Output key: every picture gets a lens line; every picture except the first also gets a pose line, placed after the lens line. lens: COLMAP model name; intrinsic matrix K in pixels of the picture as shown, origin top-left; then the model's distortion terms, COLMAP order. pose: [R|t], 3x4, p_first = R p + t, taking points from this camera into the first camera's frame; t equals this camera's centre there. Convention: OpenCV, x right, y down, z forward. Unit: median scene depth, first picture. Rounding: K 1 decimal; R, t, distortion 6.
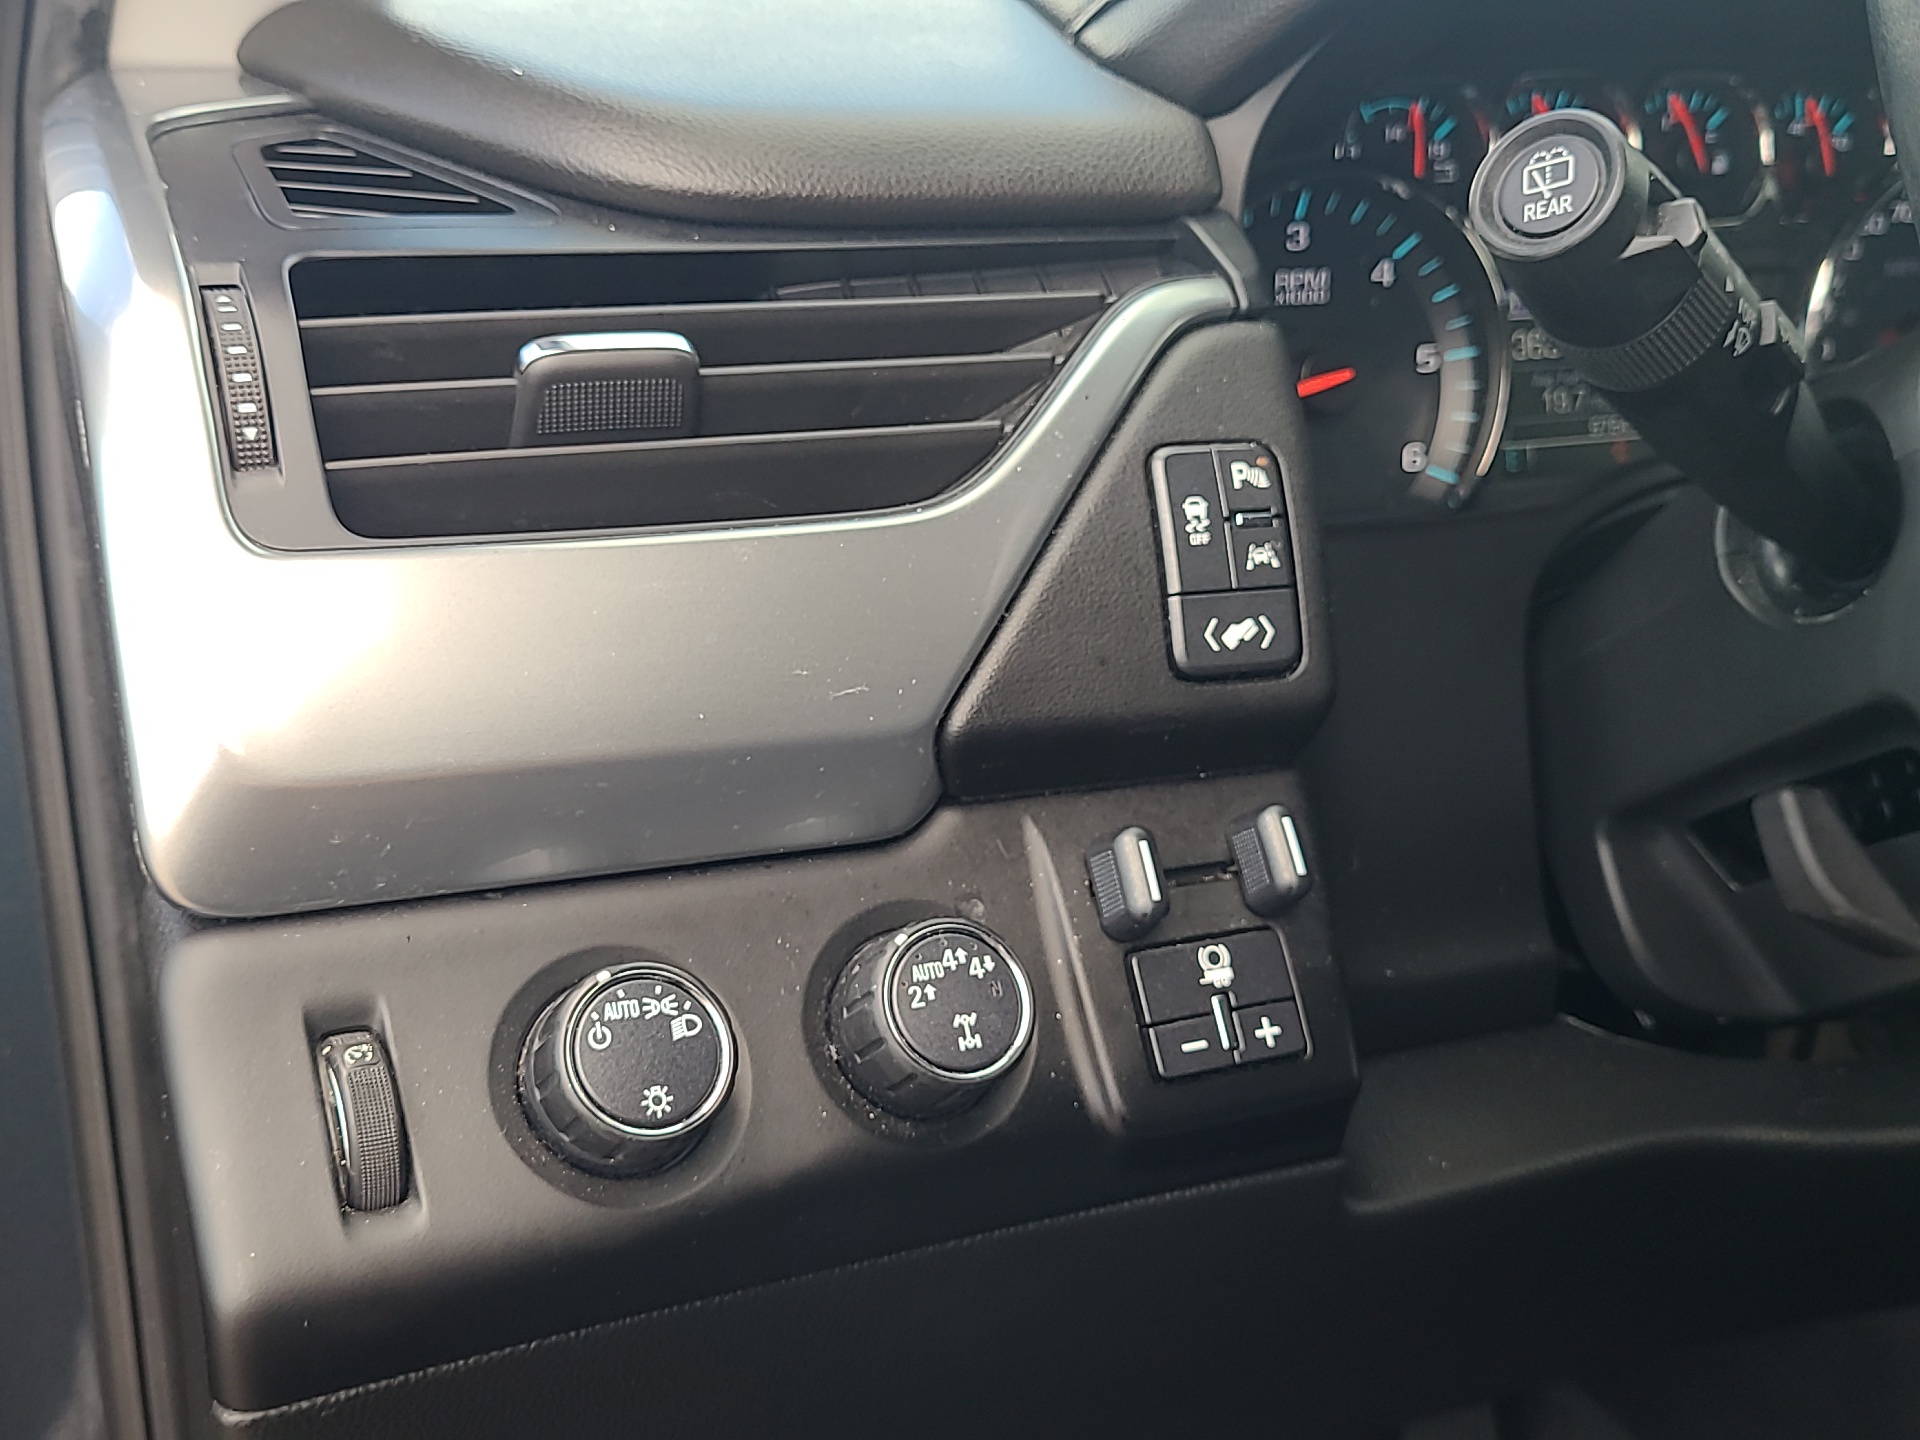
lens RADIAL K [[2189.6, 0, 941.8], [0, 2189.6, 724.8], [0, 0, 1]] dist [-0.000635, 0.000000]
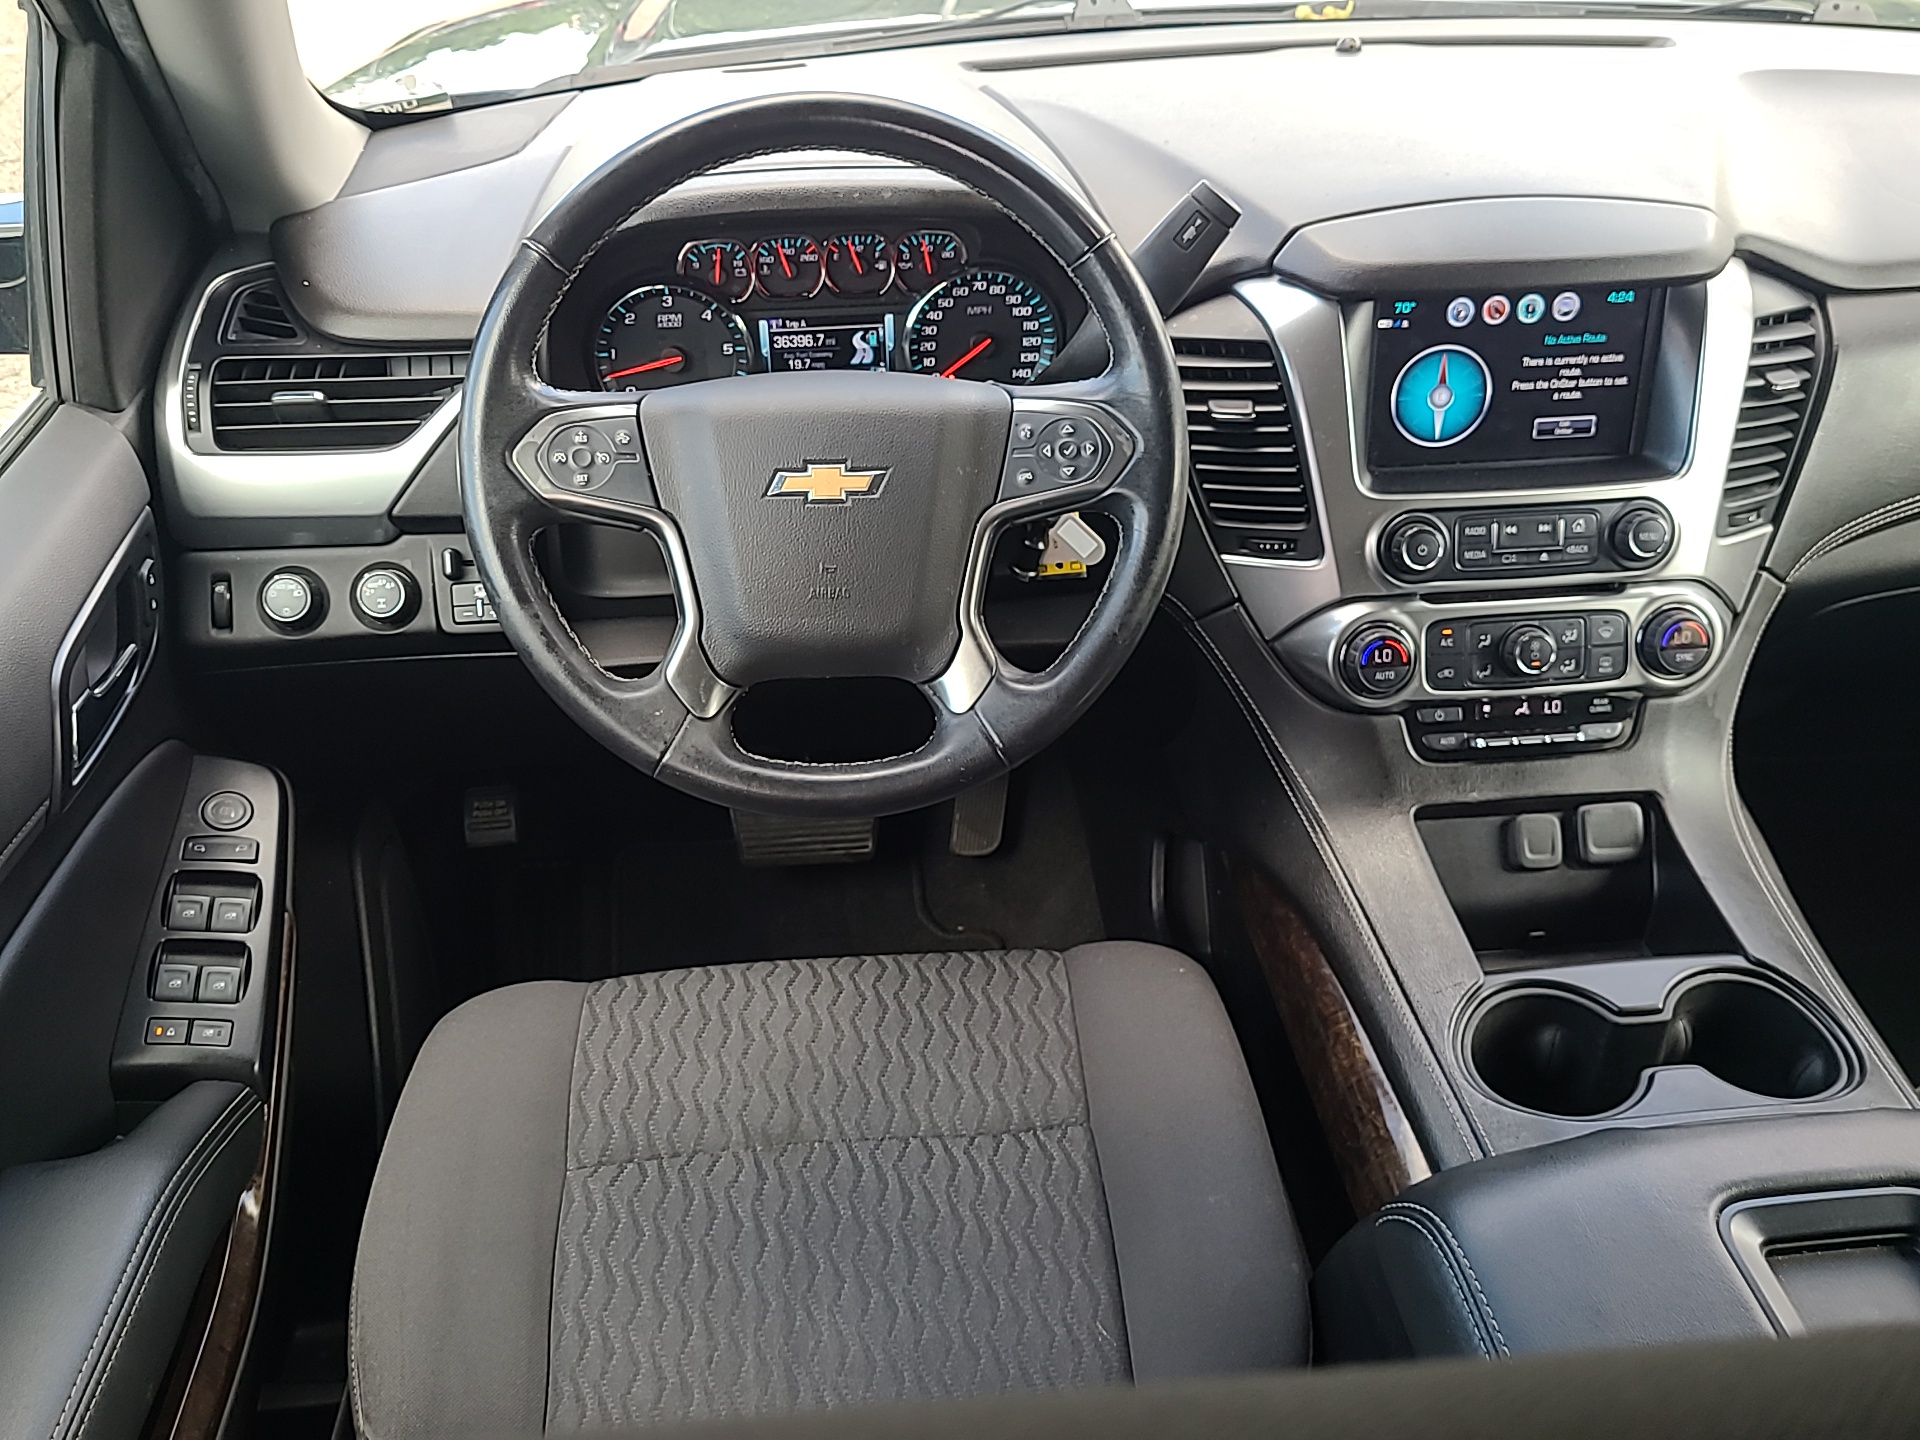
lens RADIAL K [[1694.5, 0, 949.1], [0, 1694.5, 731.8], [0, 0, 1]] dist [0.009723, -0.009841]
pose [[0.951373, 0.167000, -0.258846, 1.566989], [-0.079519, 0.944955, 0.317391, -0.585971], [0.297602, -0.281374, 0.912284, -1.253487]]
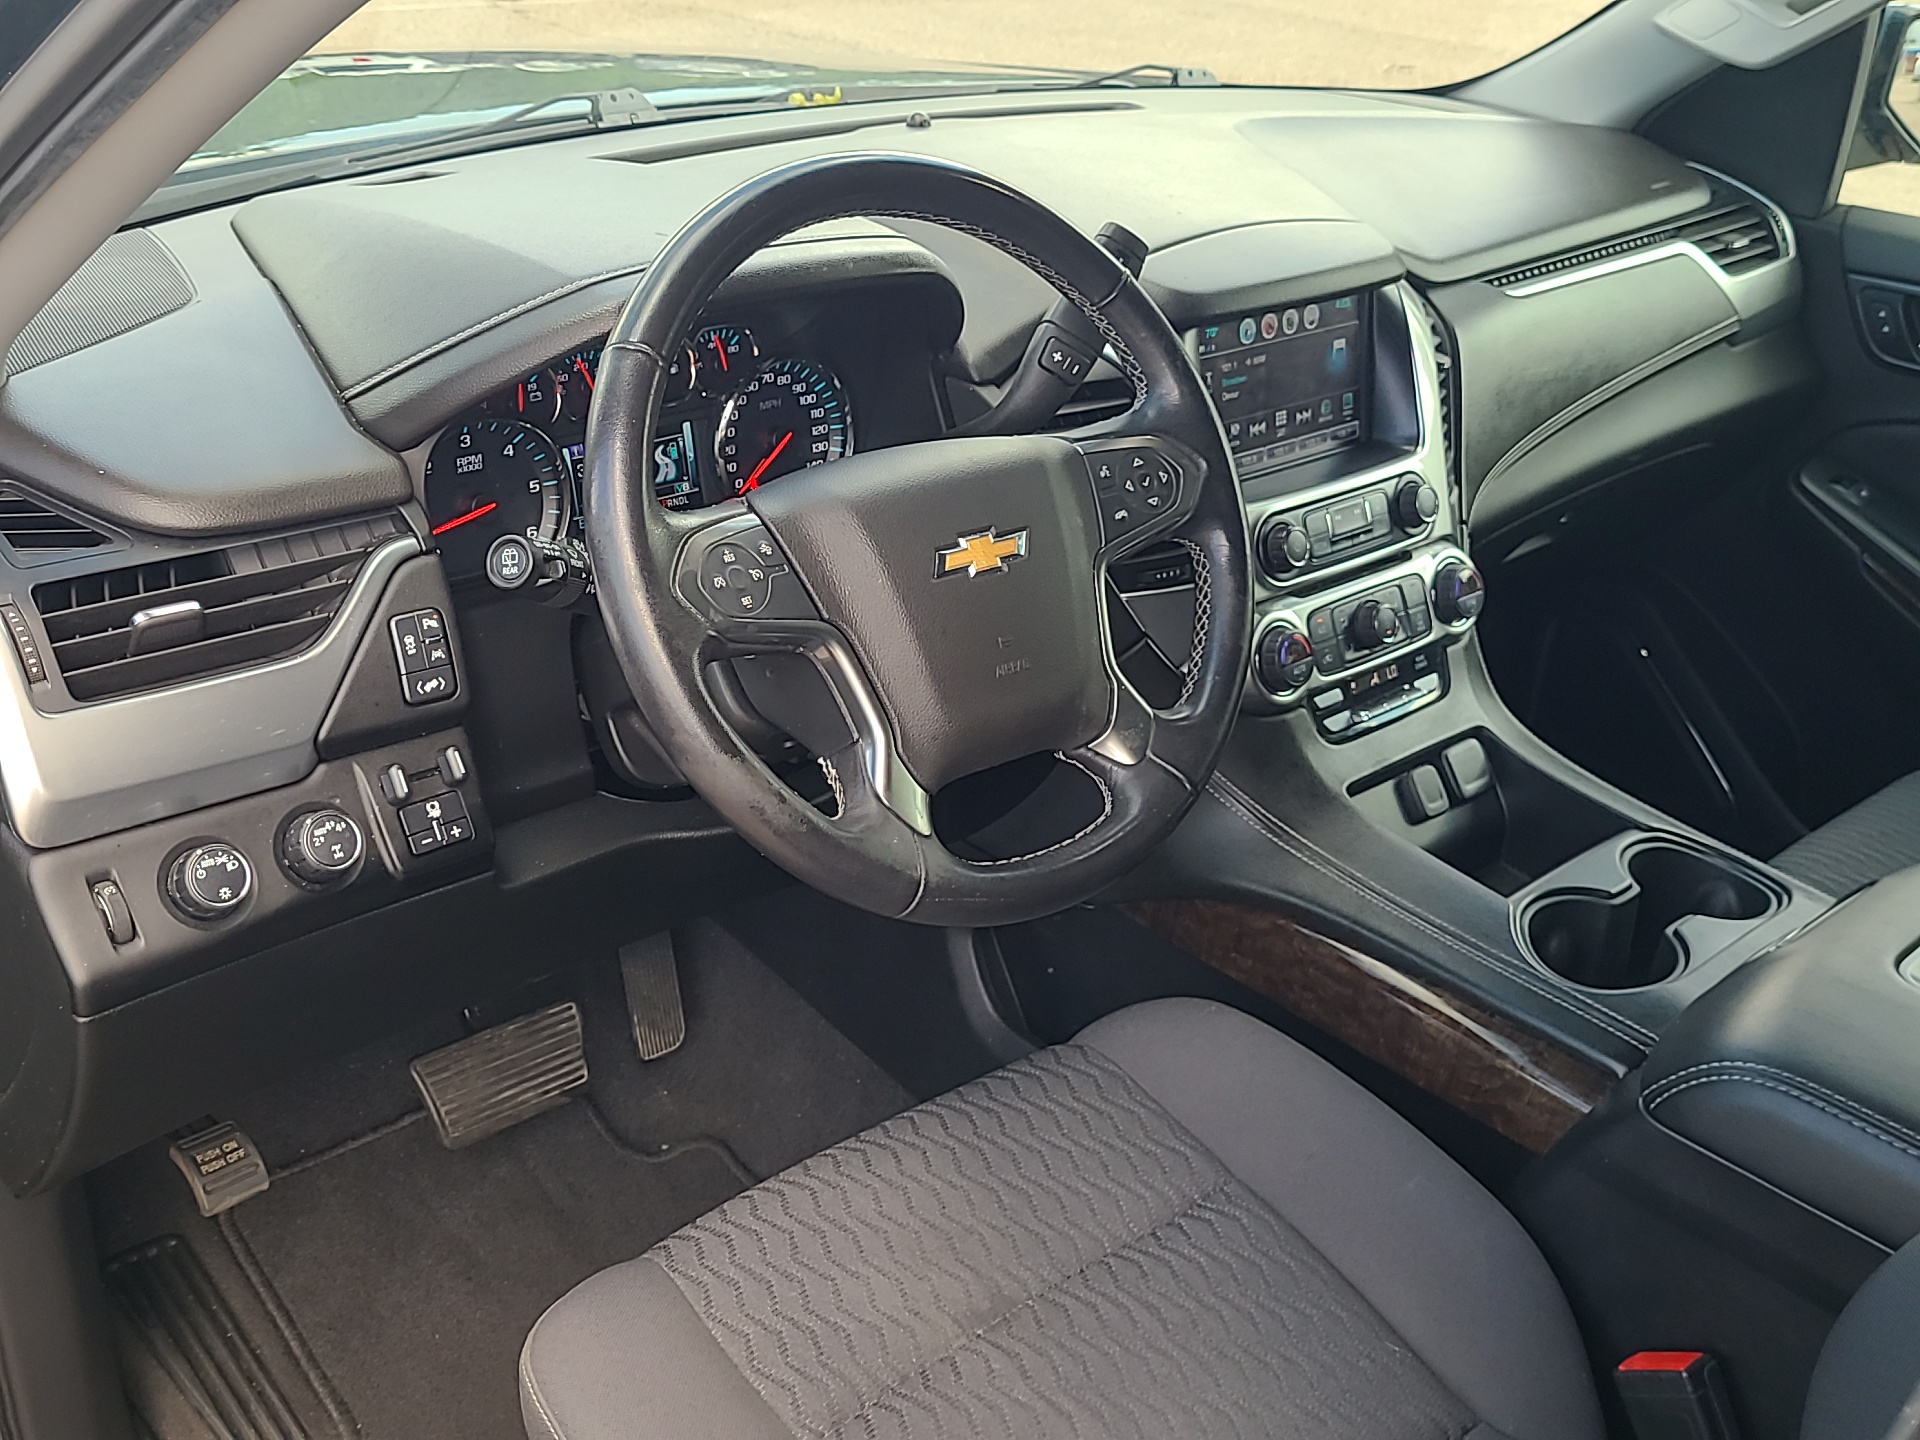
lens RADIAL K [[1943.5, 0, 940.9], [0, 1943.5, 719.2], [0, 0, 1]] dist [-0.003969, 0.000000]
pose [[0.951962, -0.098053, 0.290093, 0.039384], [0.043435, 0.981006, 0.189050, -0.428072], [-0.303120, -0.167368, 0.938140, -1.415771]]
